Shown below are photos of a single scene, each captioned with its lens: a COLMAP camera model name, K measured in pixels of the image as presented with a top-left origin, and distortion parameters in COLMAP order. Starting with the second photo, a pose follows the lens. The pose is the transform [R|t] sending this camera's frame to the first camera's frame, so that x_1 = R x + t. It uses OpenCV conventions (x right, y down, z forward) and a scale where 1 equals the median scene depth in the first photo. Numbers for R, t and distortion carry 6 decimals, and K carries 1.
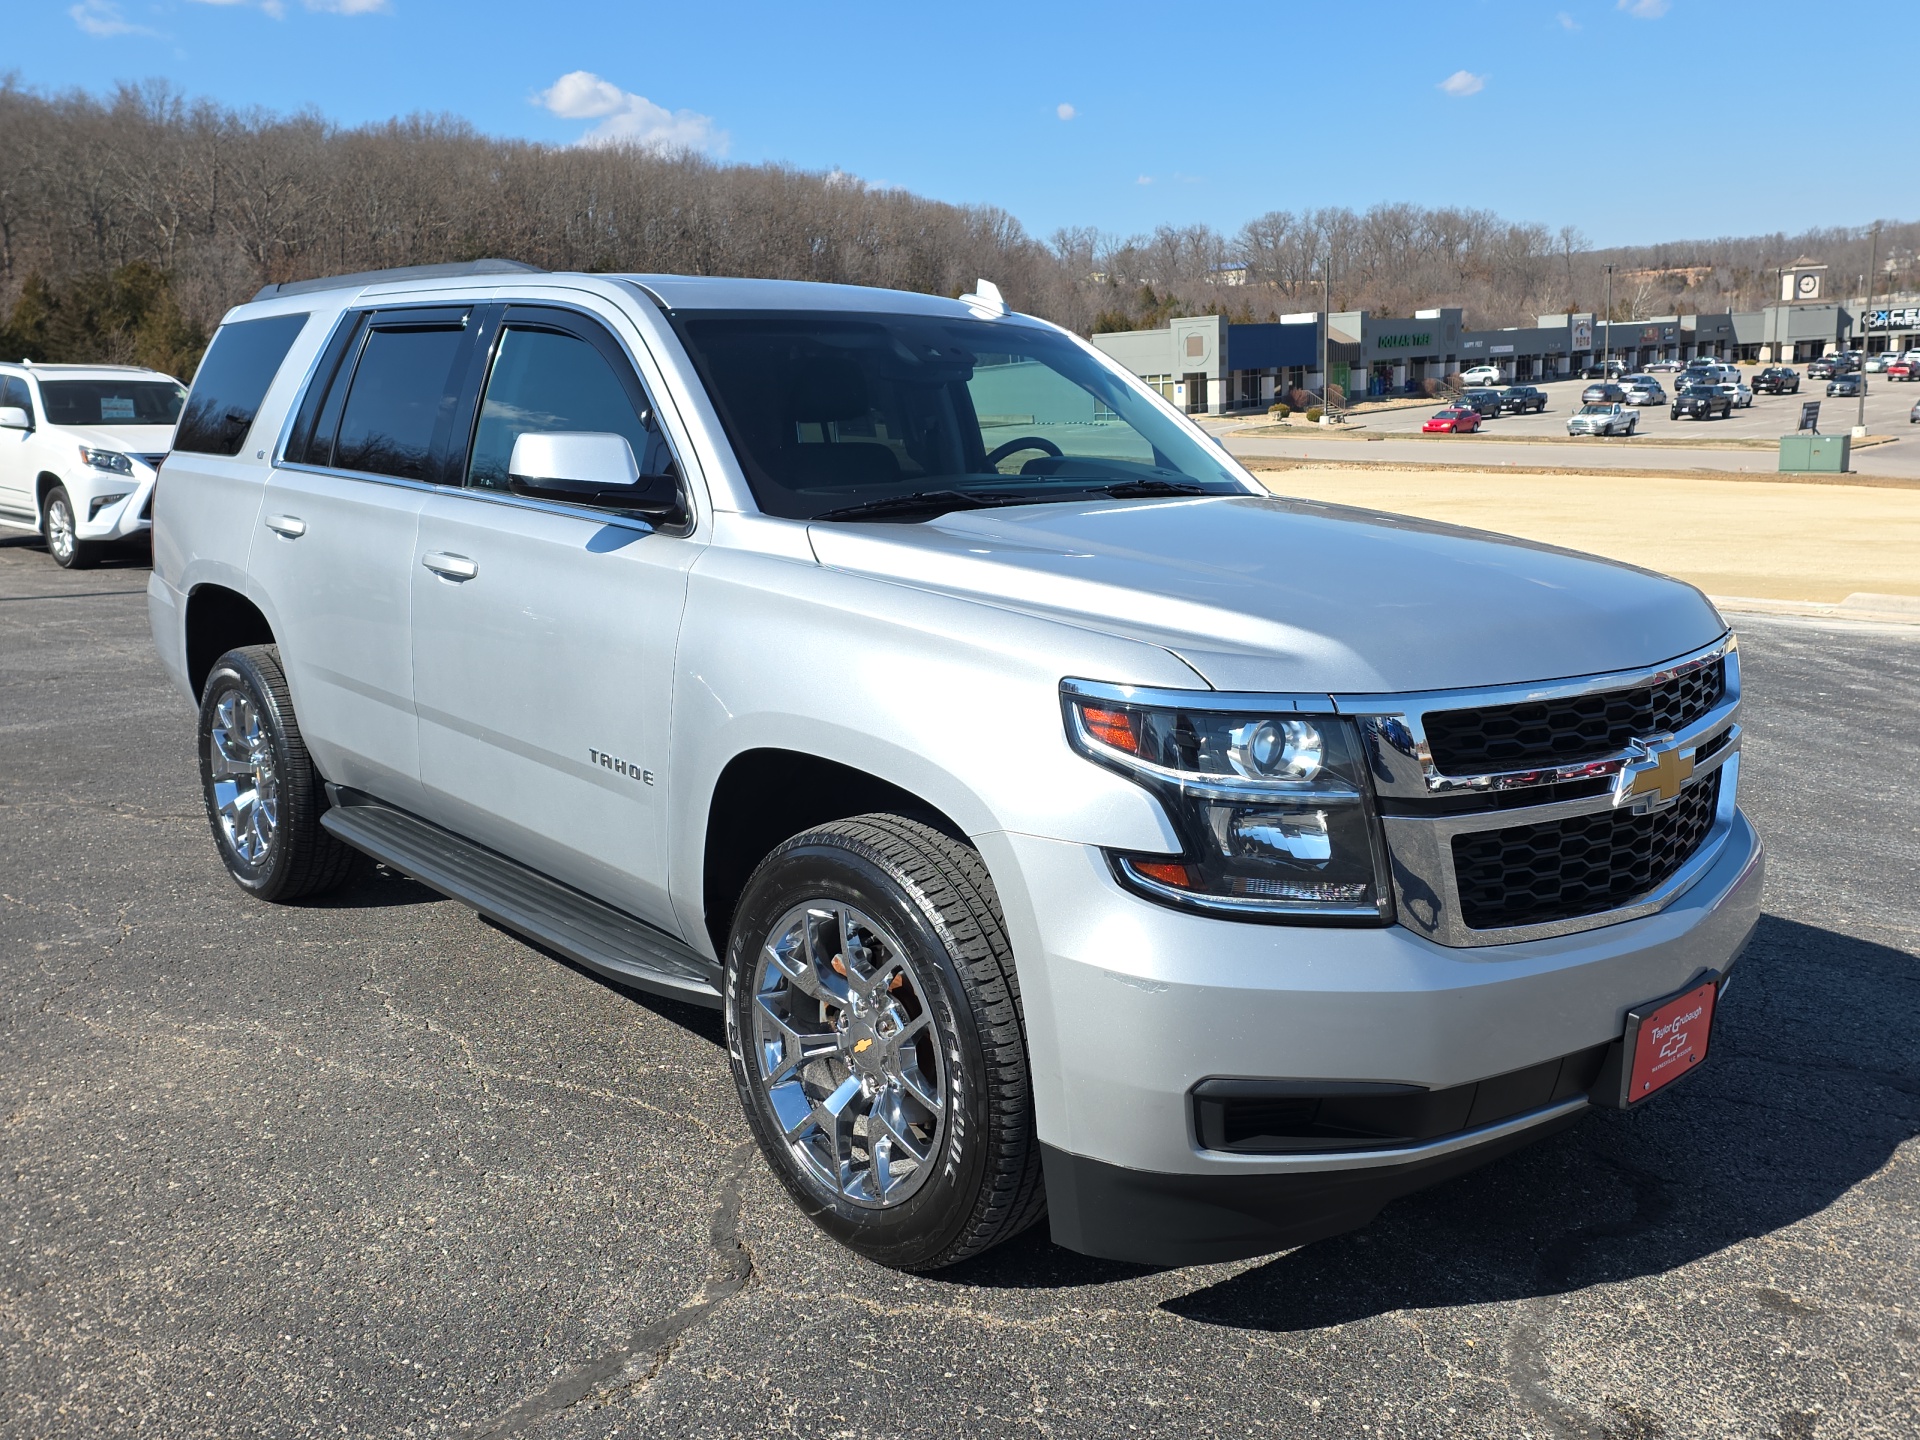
lens RADIAL K [[1556.8, 0, 960.0], [0, 1556.8, 720.0], [0, 0, 1]] dist [0.102369, -0.121905]
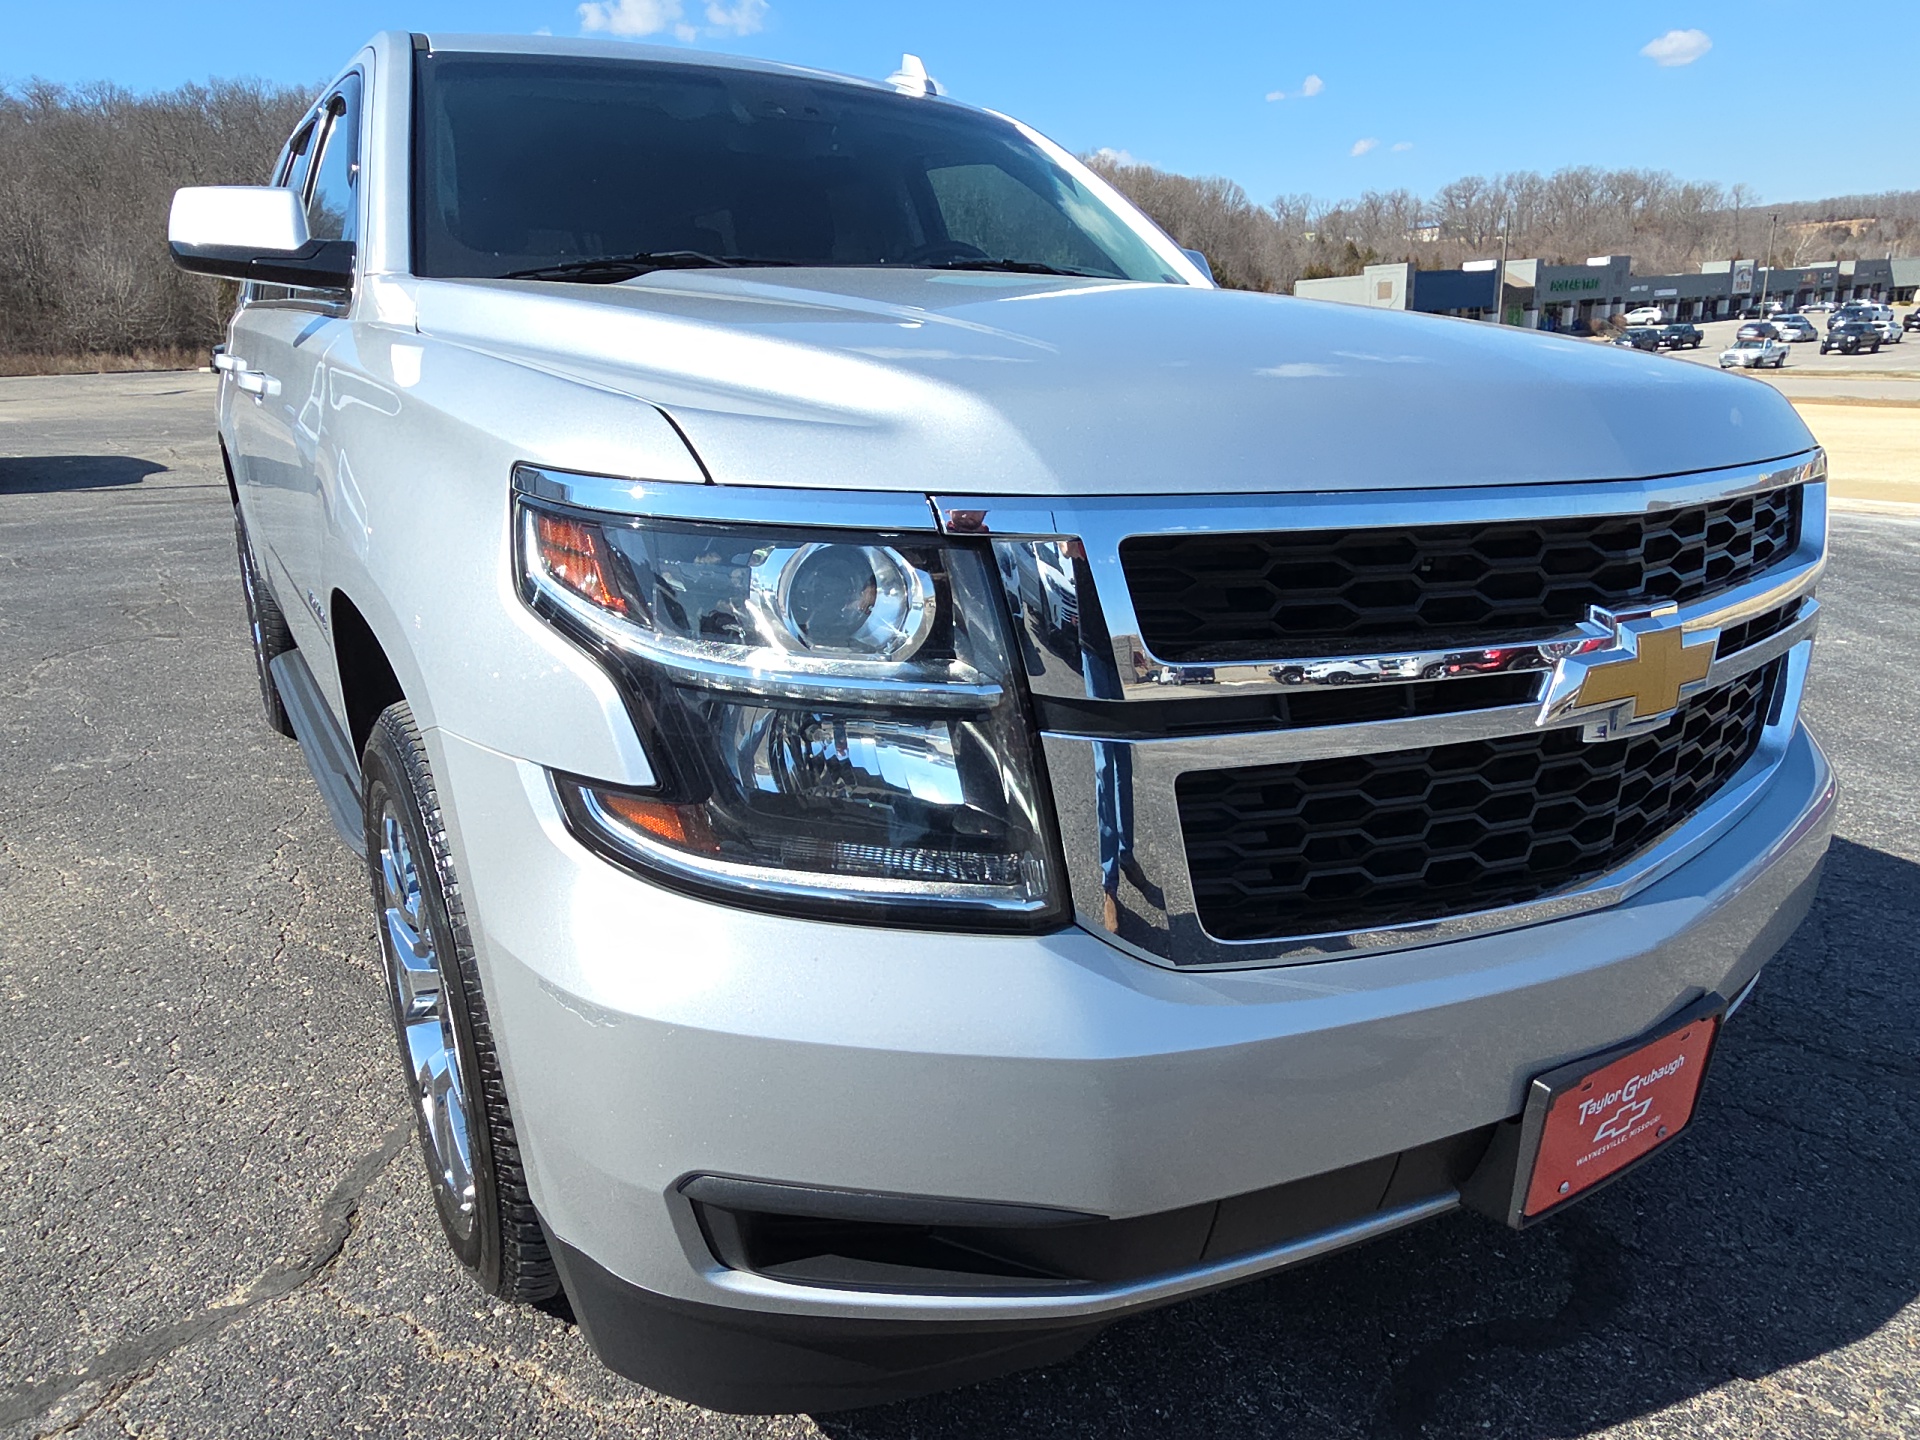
lens RADIAL K [[1209.3, 0, 941.3], [0, 1209.3, 736.2], [0, 0, 1]] dist [0.004030, 0.000586]
pose [[0.981927, 0.051060, -0.182244, 0.246069], [-0.030233, 0.992873, 0.115282, 0.012865], [0.186832, -0.107689, 0.976472, 0.467159]]
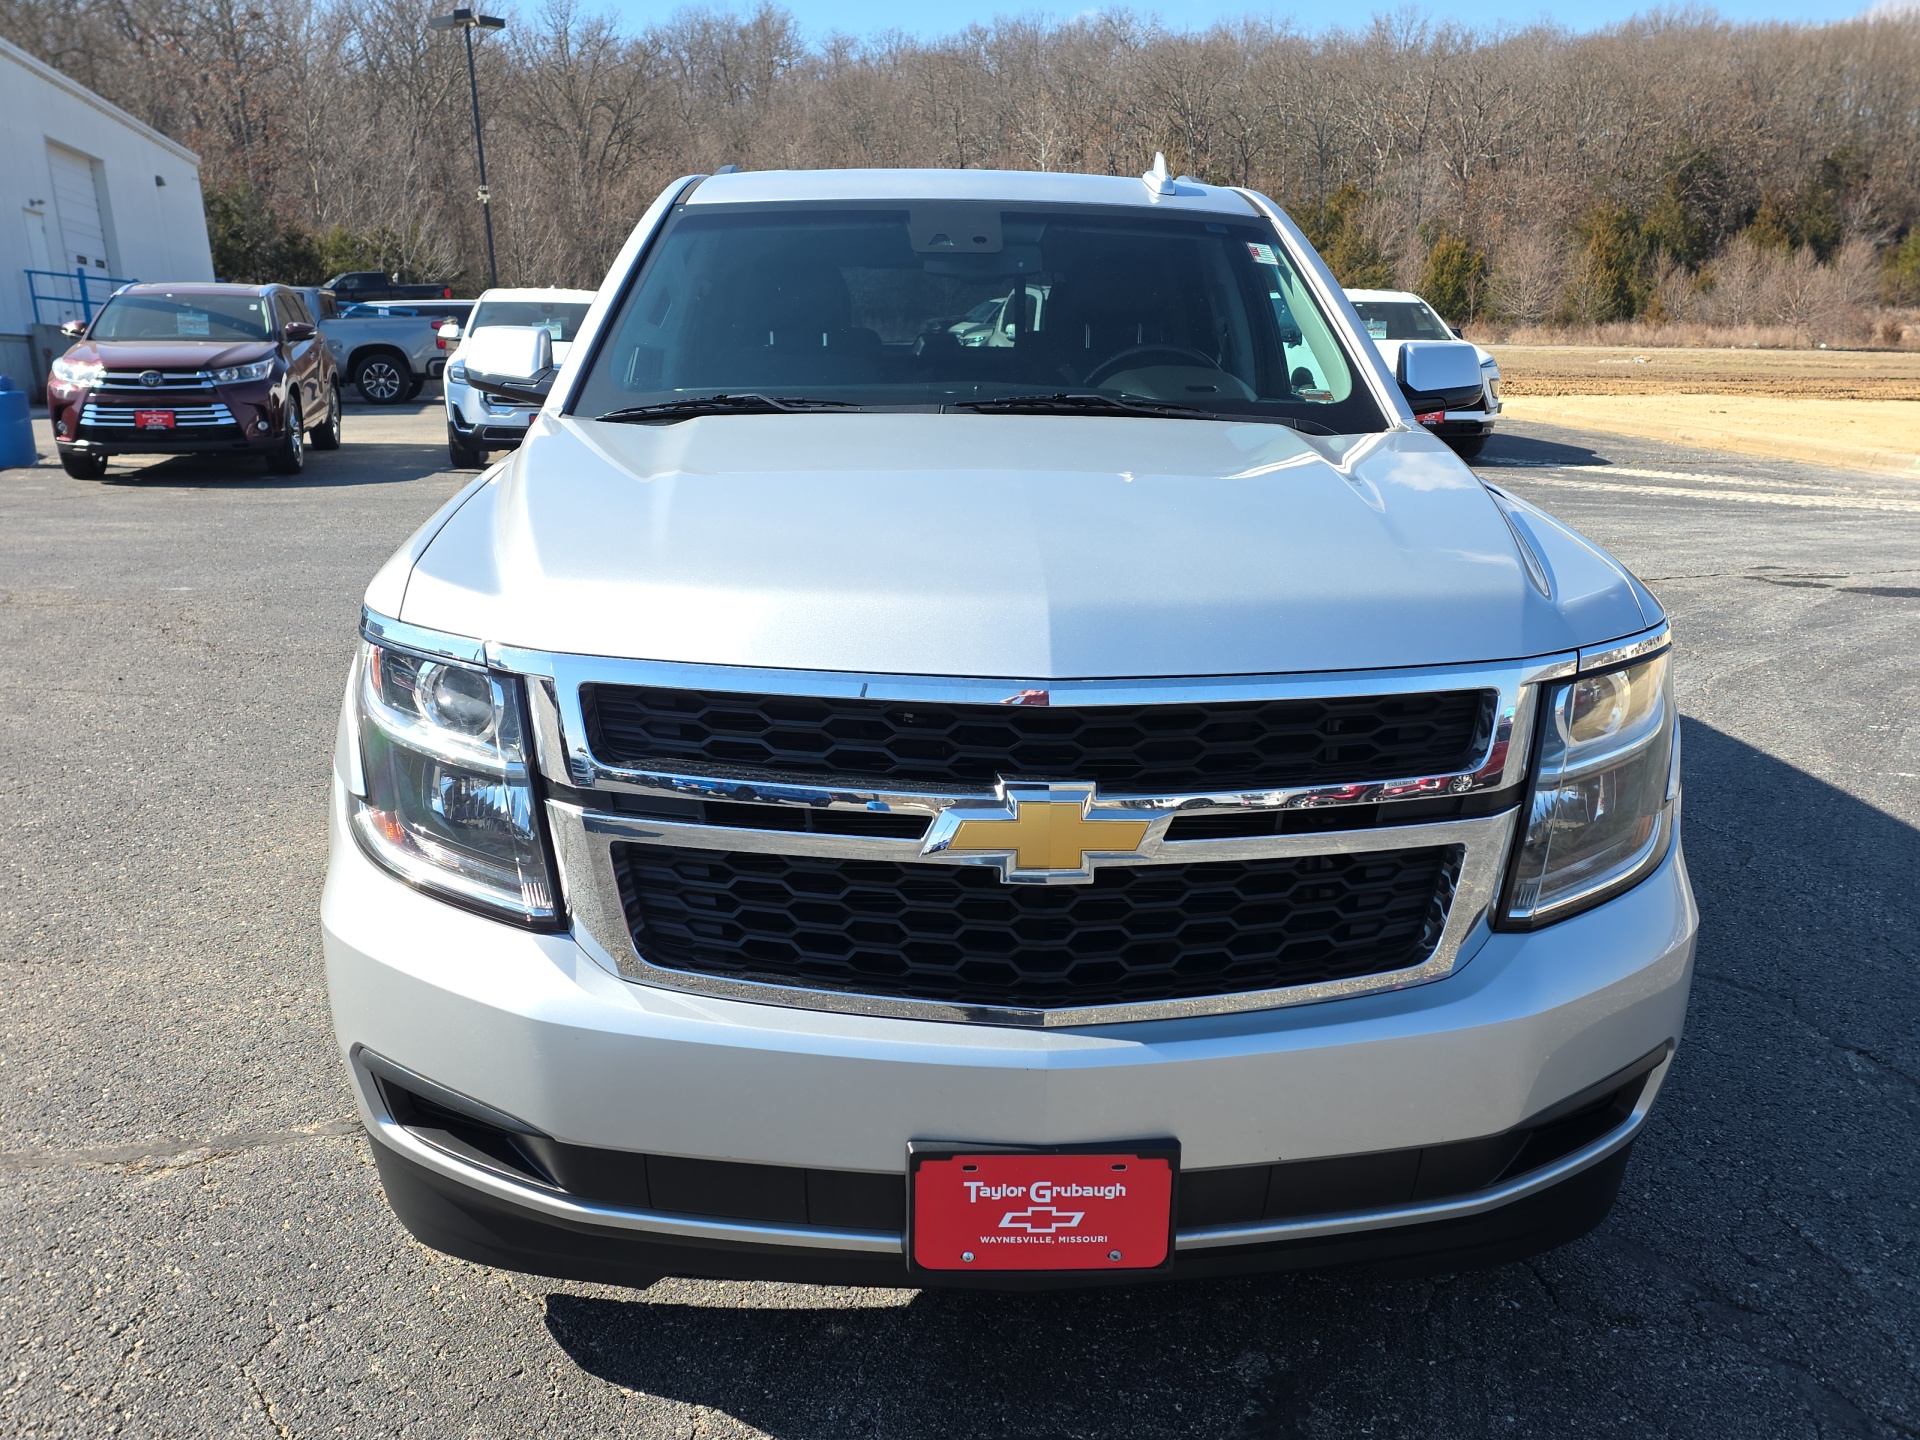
lens RADIAL K [[1556.8, 0, 960.0], [0, 1556.8, 720.0], [0, 0, 1]] dist [0.102369, -0.121905]
pose [[0.763064, 0.160298, -0.626130, 0.746314], [-0.127663, 0.987052, 0.097116, -0.068828], [0.633590, 0.005828, 0.773647, 0.396860]]
